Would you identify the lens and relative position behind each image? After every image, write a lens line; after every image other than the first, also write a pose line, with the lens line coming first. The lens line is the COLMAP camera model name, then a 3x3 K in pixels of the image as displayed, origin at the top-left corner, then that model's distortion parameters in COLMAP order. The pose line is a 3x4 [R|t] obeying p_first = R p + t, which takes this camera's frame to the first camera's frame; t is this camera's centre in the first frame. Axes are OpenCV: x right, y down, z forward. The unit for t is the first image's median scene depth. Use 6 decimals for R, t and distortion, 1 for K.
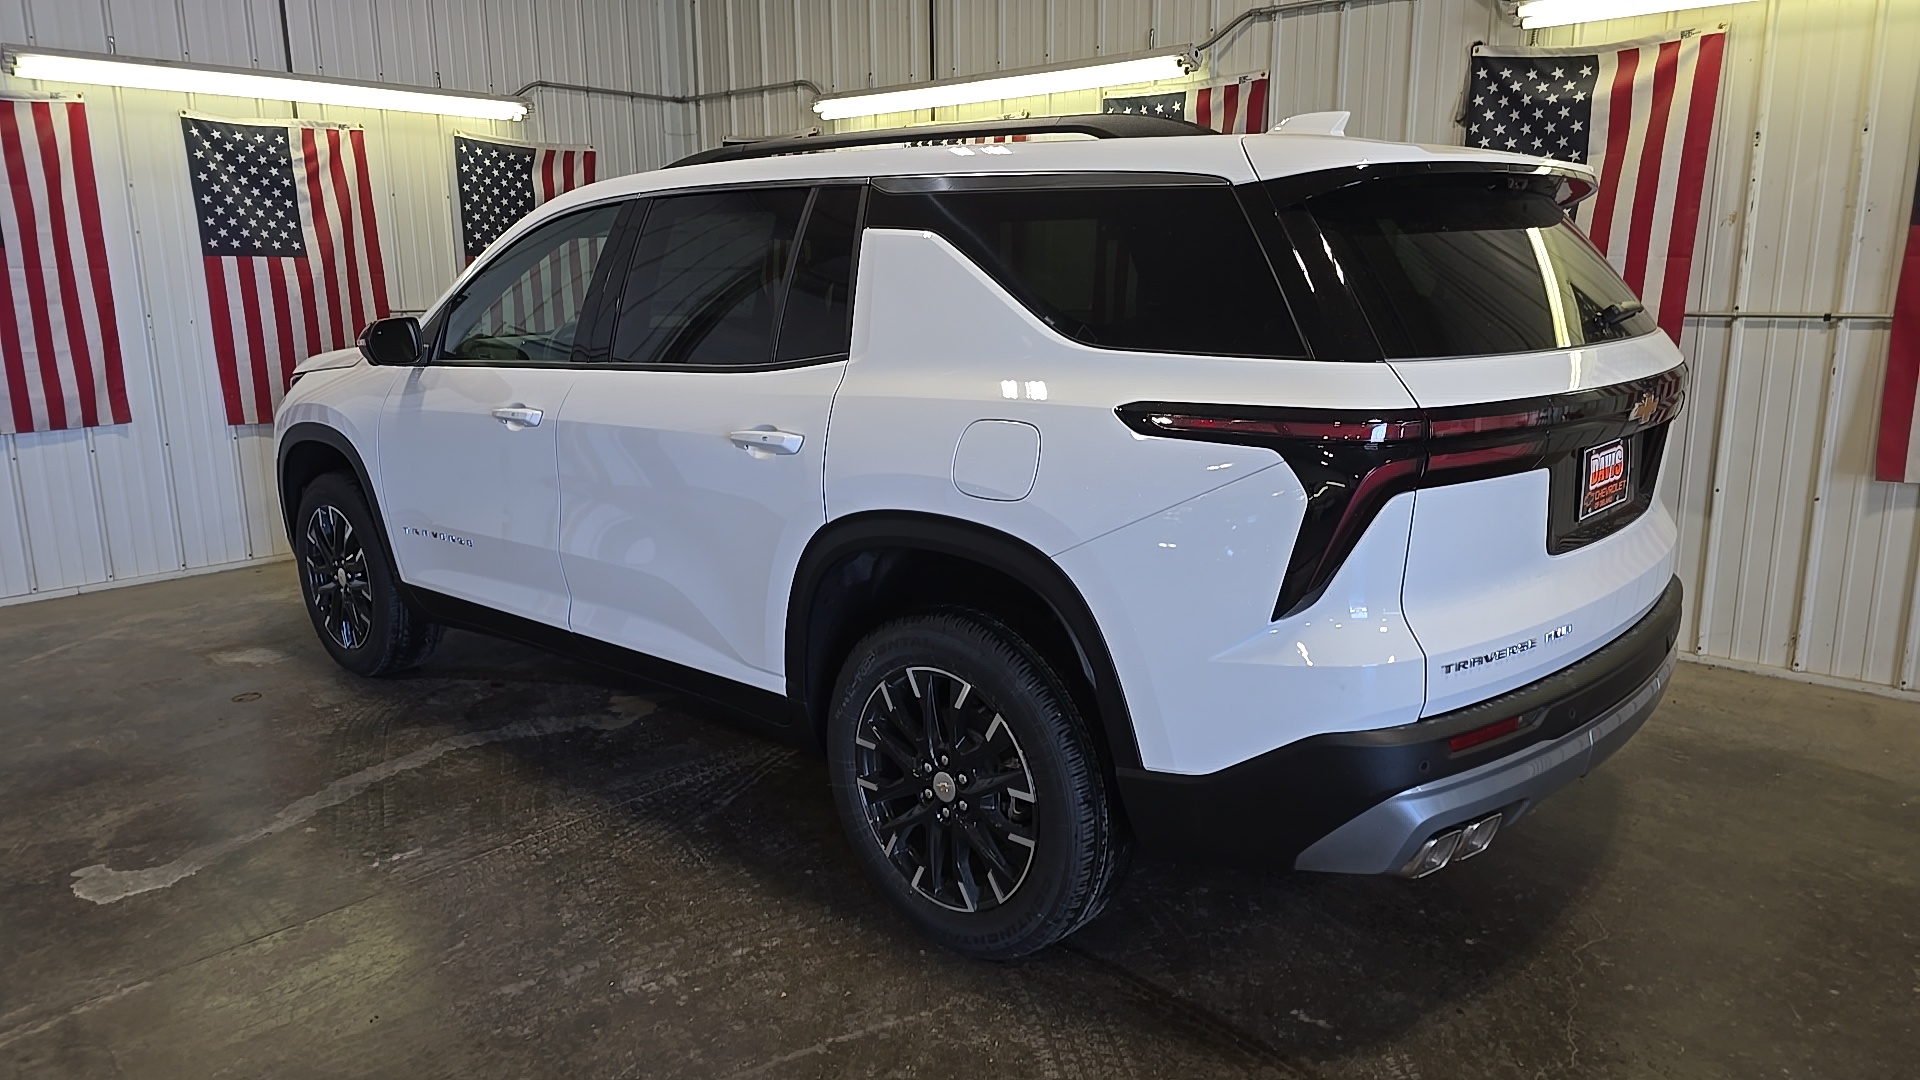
lens RADIAL K [[1283.6, 0, 964.6], [0, 1283.6, 537.2], [0, 0, 1]] dist [0.050895, -0.054820]
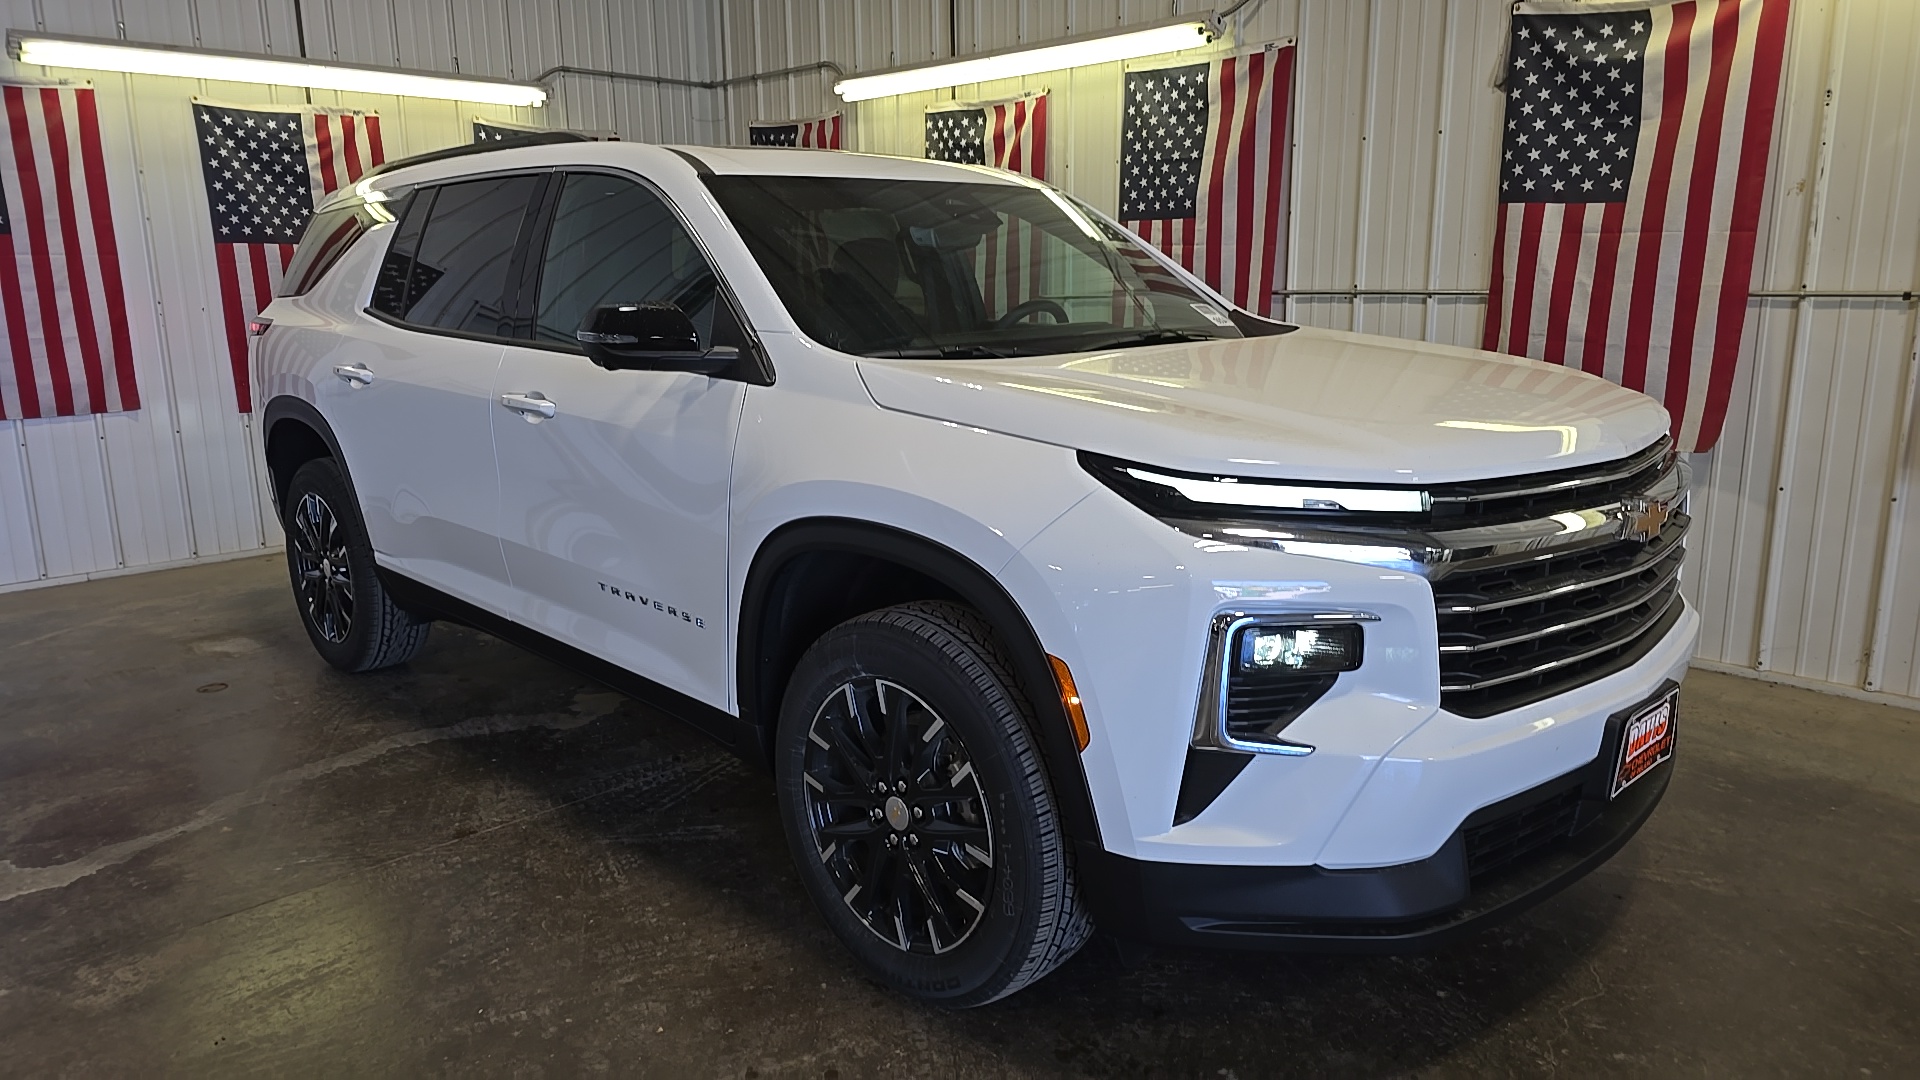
lens RADIAL K [[1283.6, 0, 960.0], [0, 1283.6, 540.0], [0, 0, 1]] dist [0.045292, -0.044288]
pose [[0.997635, 0.010846, -0.067871, 0.072409], [-0.010621, 0.999937, 0.003670, 0.002062], [0.067906, -0.002941, 0.997687, 0.060391]]
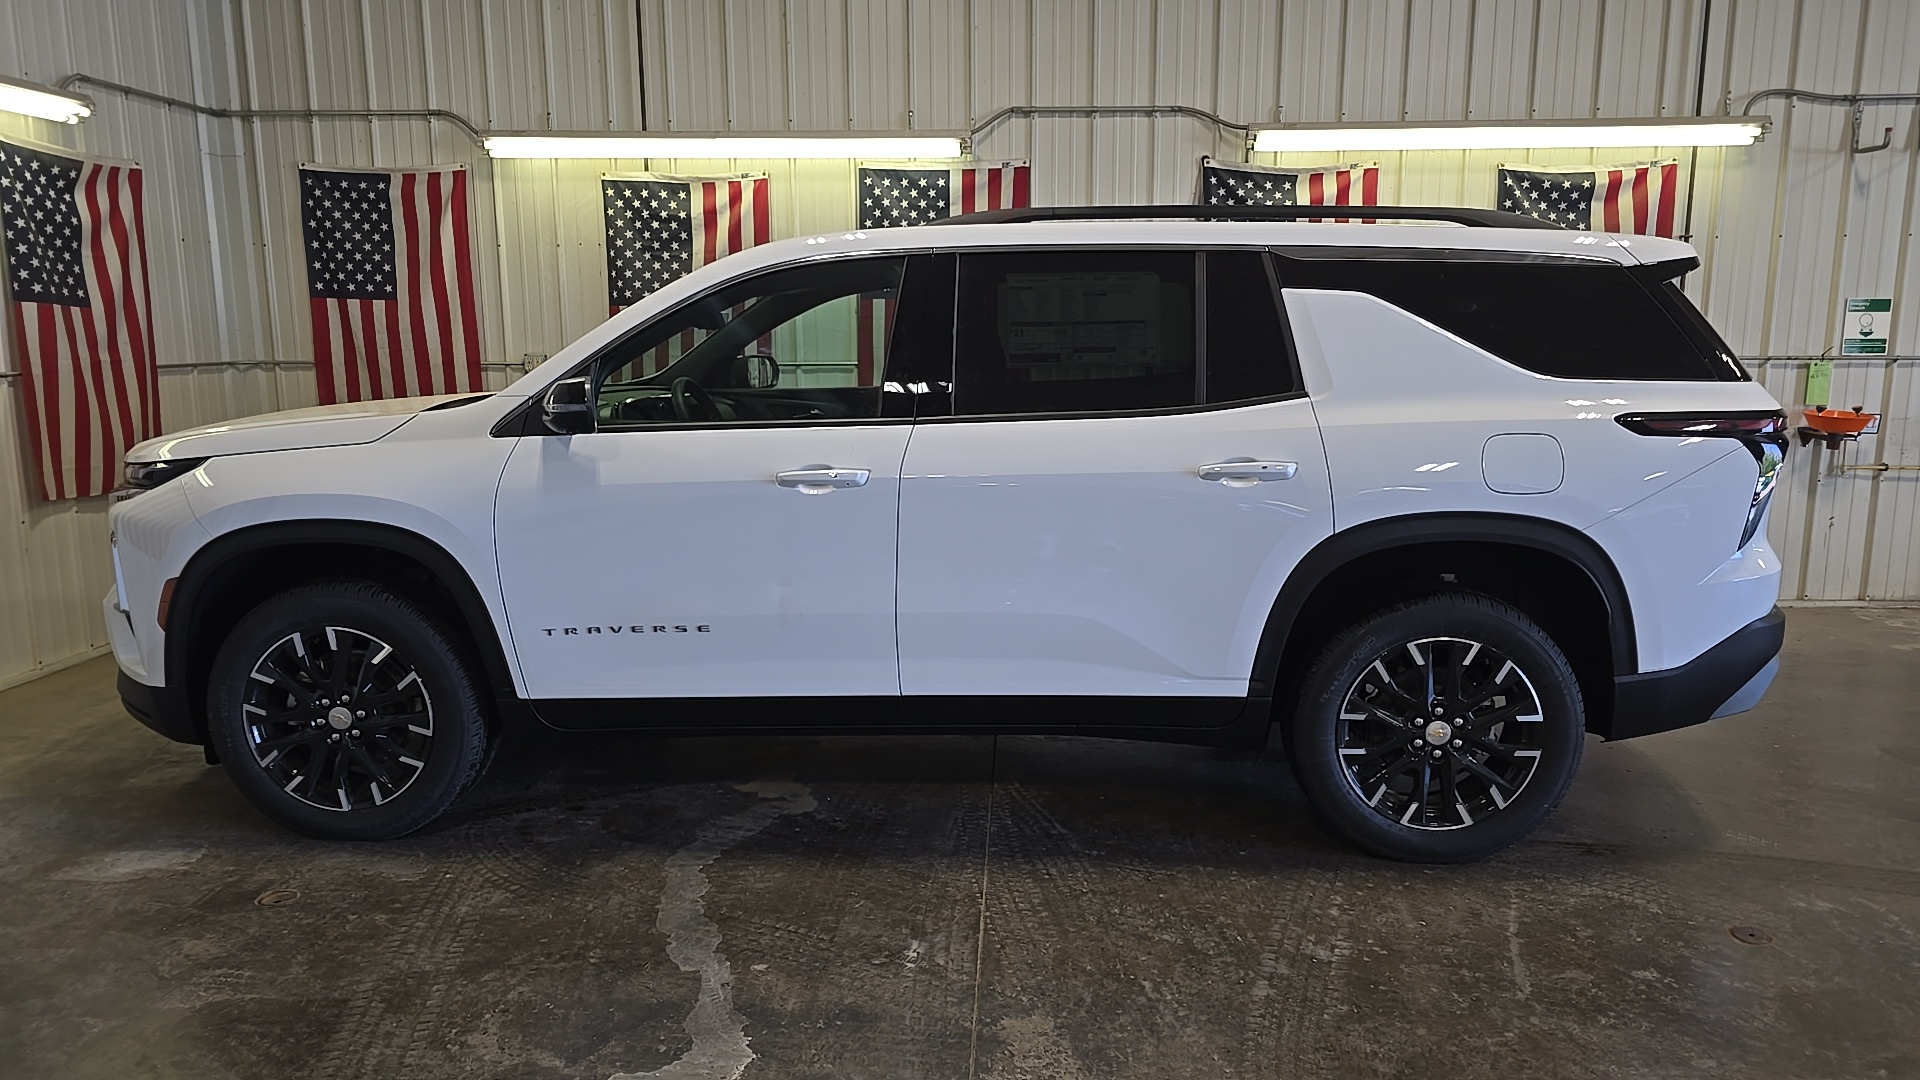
lens RADIAL K [[1267.6, 0, 1001.8], [0, 1267.6, 537.8], [0, 0, 1]] dist [0.053669, -0.052109]
pose [[0.779205, -0.096166, 0.619347, -0.643625], [0.122301, 0.992493, 0.000237, -0.027342], [-0.614721, 0.075562, 0.785117, 0.158794]]
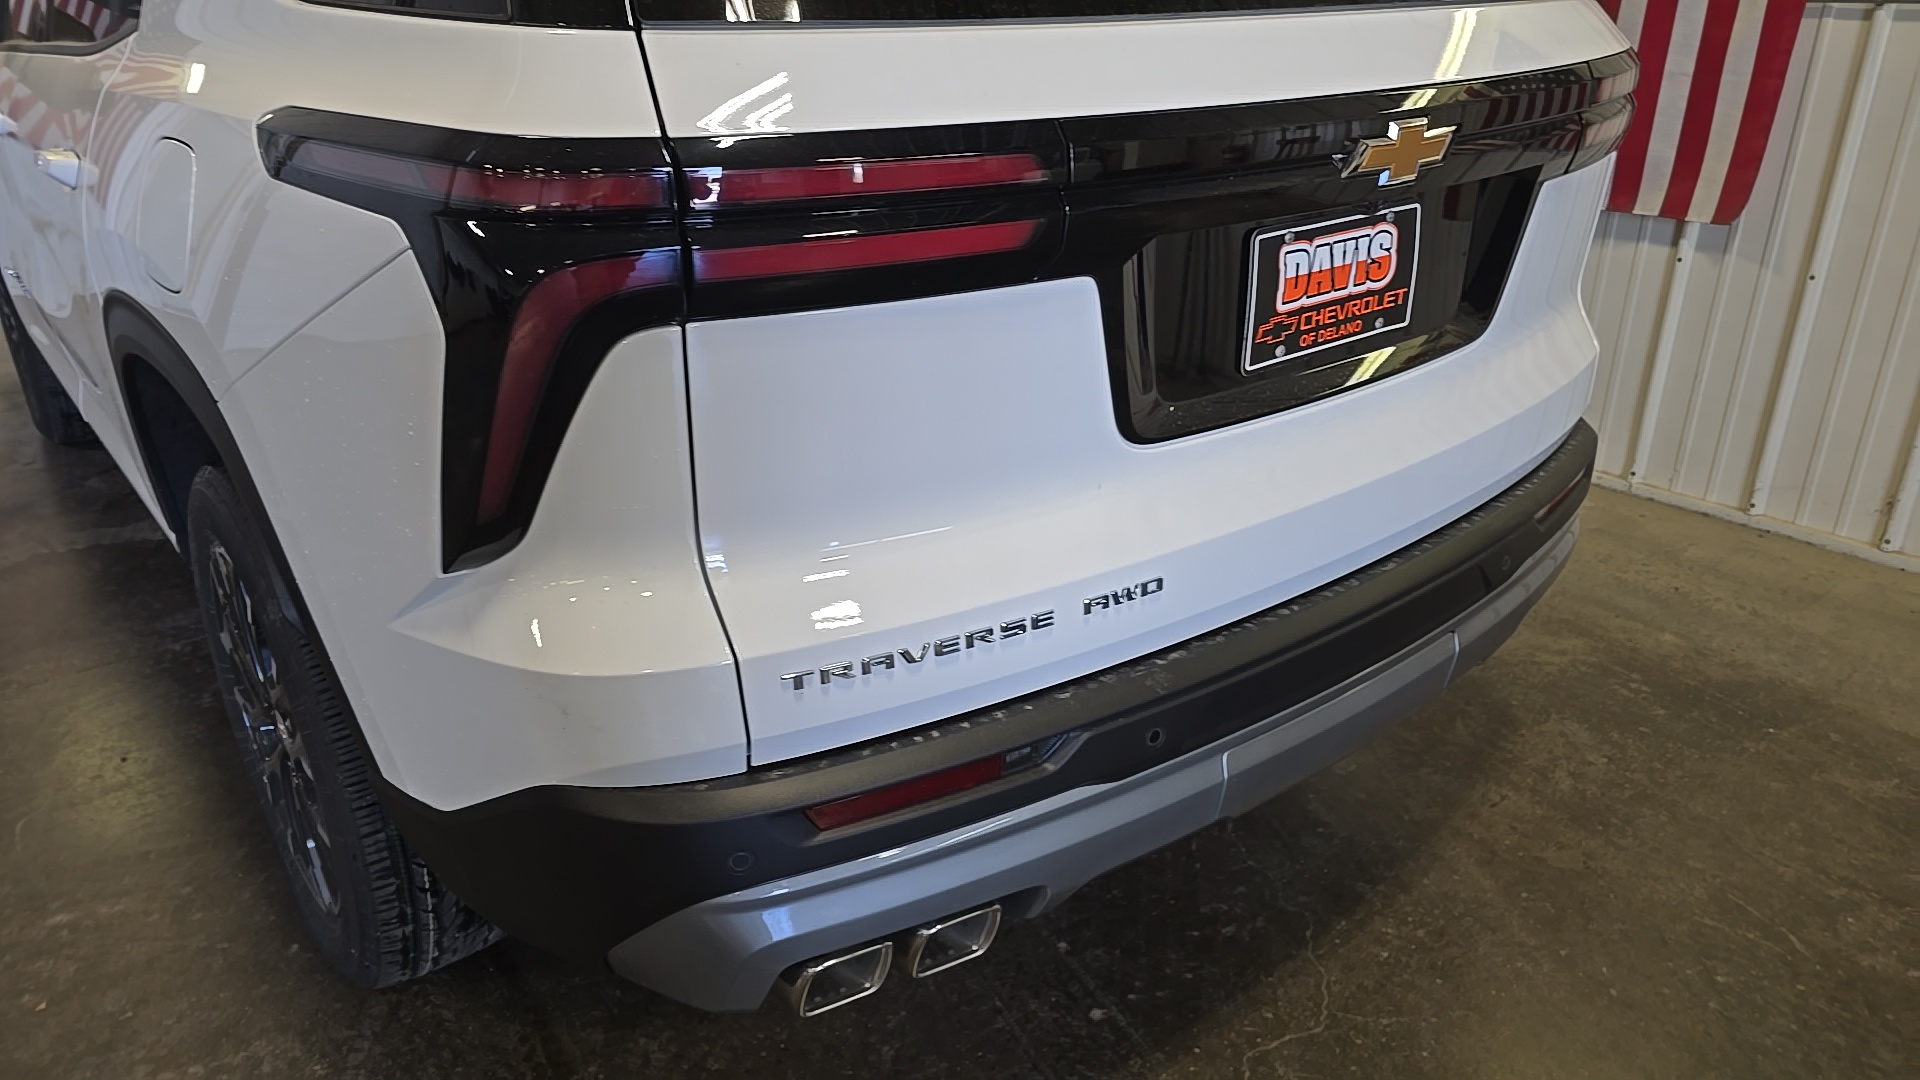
lens RADIAL K [[1338.1, 0, 929.4], [0, 1338.1, 549.1], [0, 0, 1]] dist [0.036752, -0.037455]
pose [[0.990339, 0.063325, -0.123362, 0.228038], [-0.036702, 0.977613, 0.207186, -0.027478], [0.133720, -0.200657, 0.970492, 0.239251]]
